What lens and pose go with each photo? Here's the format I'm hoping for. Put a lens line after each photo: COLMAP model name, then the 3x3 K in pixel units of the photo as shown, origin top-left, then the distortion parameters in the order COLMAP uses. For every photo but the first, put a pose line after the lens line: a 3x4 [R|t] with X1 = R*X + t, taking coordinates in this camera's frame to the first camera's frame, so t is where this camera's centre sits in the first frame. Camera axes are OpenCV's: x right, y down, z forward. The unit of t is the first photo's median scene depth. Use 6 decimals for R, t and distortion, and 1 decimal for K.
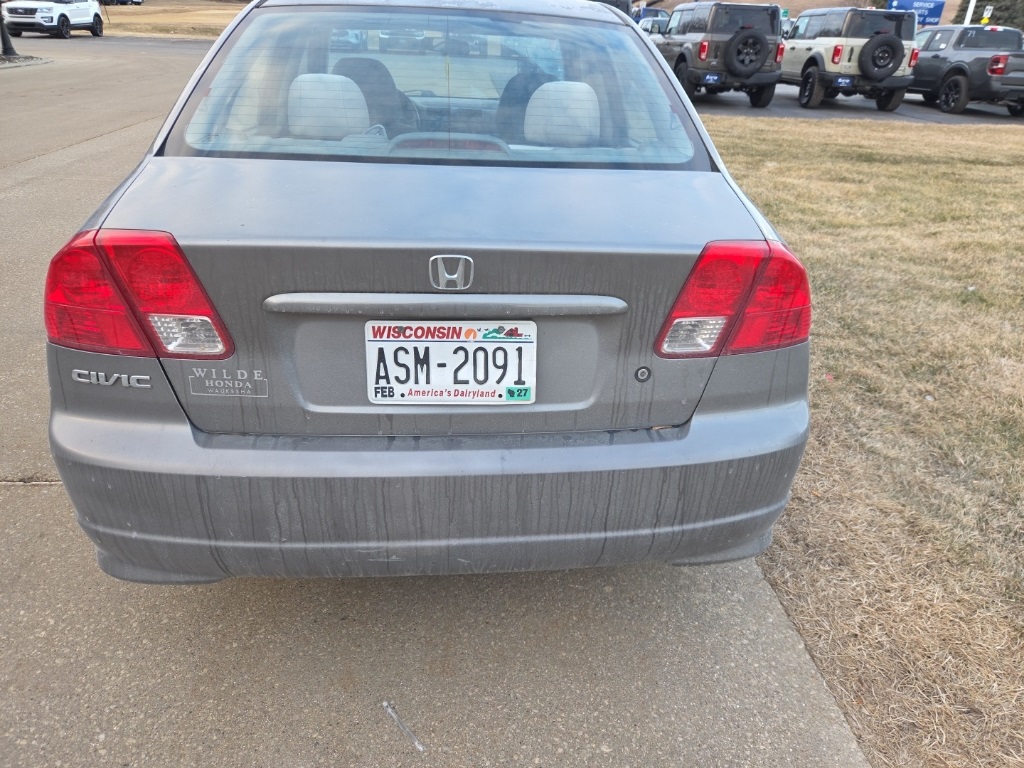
lens RADIAL K [[683.0, 0, 515.0], [0, 683.0, 387.9], [0, 0, 1]] dist [0.089595, -0.061220]
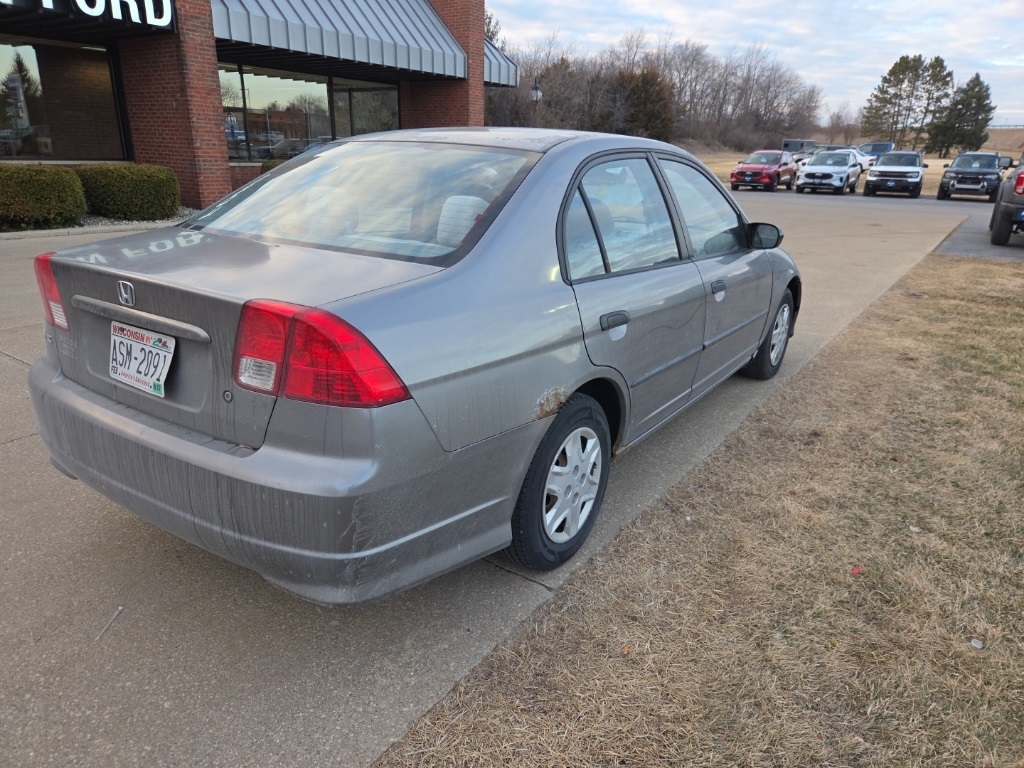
lens RADIAL K [[683.0, 0, 515.0], [0, 683.0, 387.9], [0, 0, 1]] dist [0.089595, -0.061220]
pose [[0.767222, 0.183575, -0.614549, 1.428273], [-0.290030, 0.953904, -0.077137, -0.092772], [0.572060, 0.237419, 0.785098, 0.312507]]
